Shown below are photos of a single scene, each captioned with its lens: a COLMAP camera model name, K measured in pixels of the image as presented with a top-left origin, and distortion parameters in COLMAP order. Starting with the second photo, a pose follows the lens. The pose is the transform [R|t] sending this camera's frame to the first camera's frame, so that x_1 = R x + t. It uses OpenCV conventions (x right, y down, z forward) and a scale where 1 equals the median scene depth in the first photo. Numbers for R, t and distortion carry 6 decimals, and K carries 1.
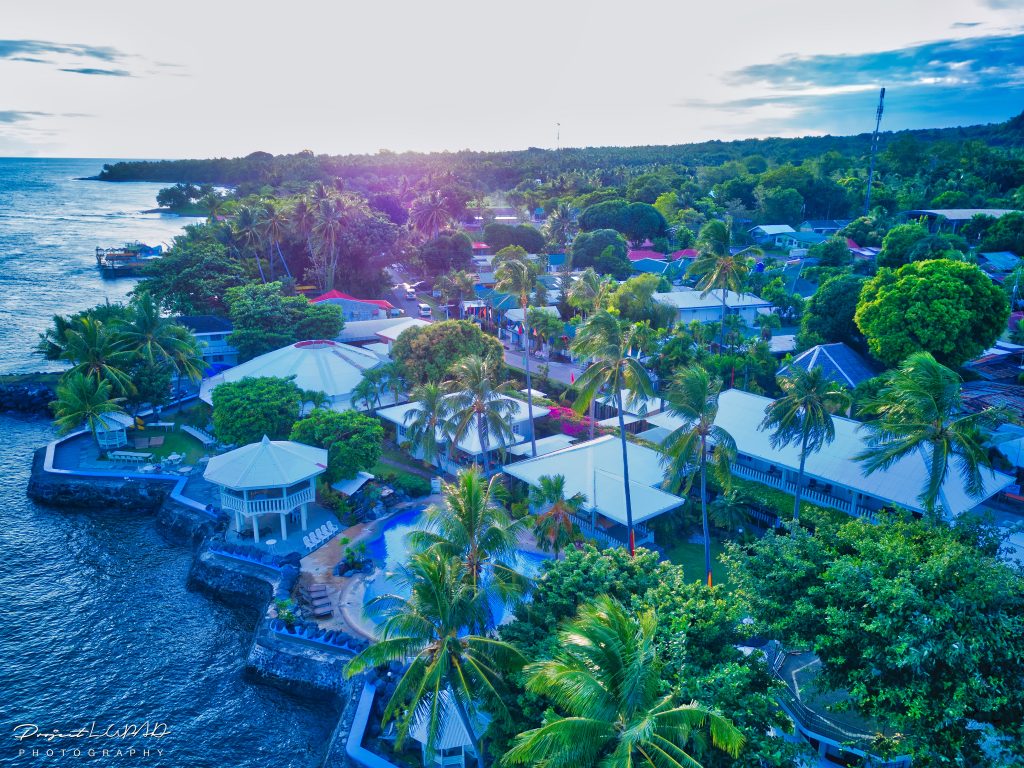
lens RADIAL K [[786.7, 0, 512.0], [0, 786.7, 384.0], [0, 0, 1]] dist [0.003145, -0.003210]
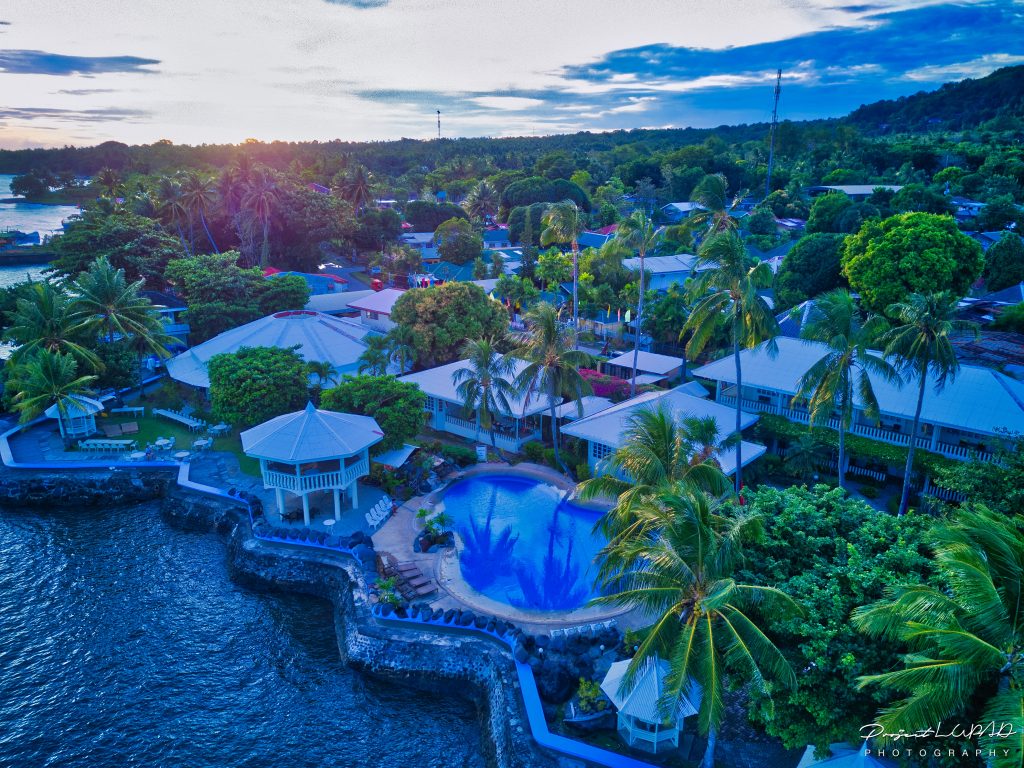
lens RADIAL K [[786.7, 0, 512.0], [0, 786.7, 384.0], [0, 0, 1]] dist [0.003145, -0.003210]
pose [[0.986880, -0.045964, 0.154775, -0.161556], [0.044733, 0.998934, 0.011433, 0.032416], [-0.155136, -0.004359, 0.987884, 0.074985]]
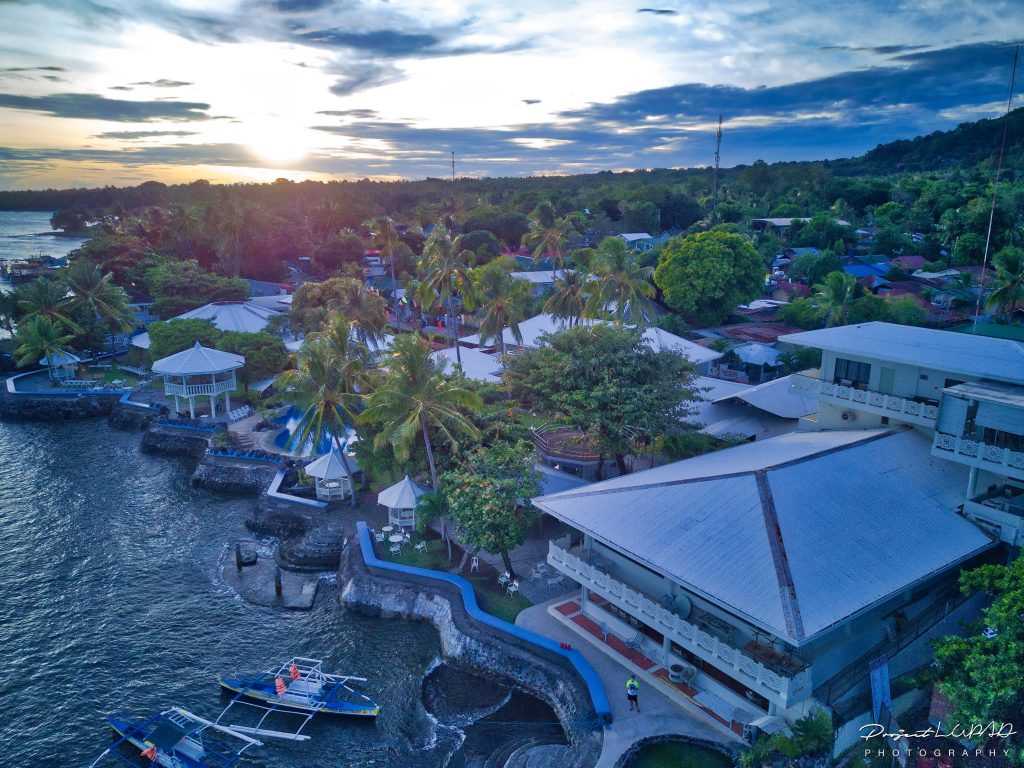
lens RADIAL K [[786.7, 0, 512.0], [0, 786.7, 384.0], [0, 0, 1]] dist [0.003145, -0.003210]
pose [[0.992553, -0.030723, 0.117875, 0.044920], [0.035270, 0.998704, -0.036685, 0.147719], [-0.116595, 0.040570, 0.992351, -0.291127]]
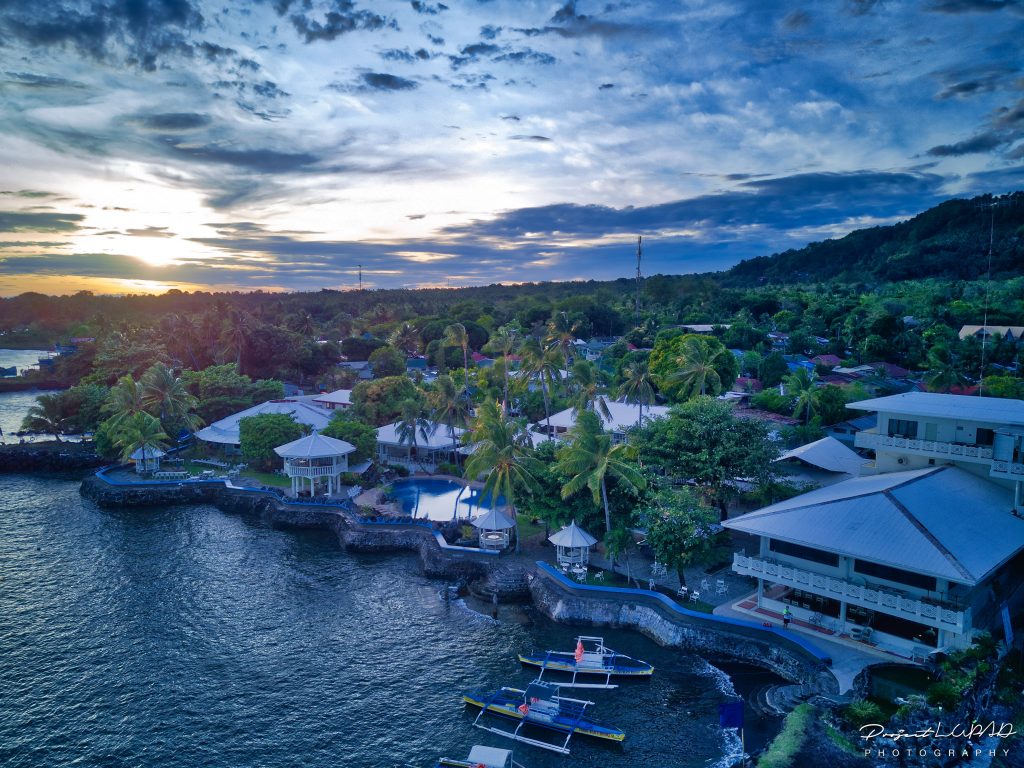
lens RADIAL K [[786.7, 0, 512.0], [0, 786.7, 384.0], [0, 0, 1]] dist [0.003145, -0.003210]
pose [[0.964138, -0.030492, 0.263645, -0.245995], [0.076057, 0.983458, -0.164393, 0.186119], [-0.254271, 0.178549, 0.950508, -0.417089]]
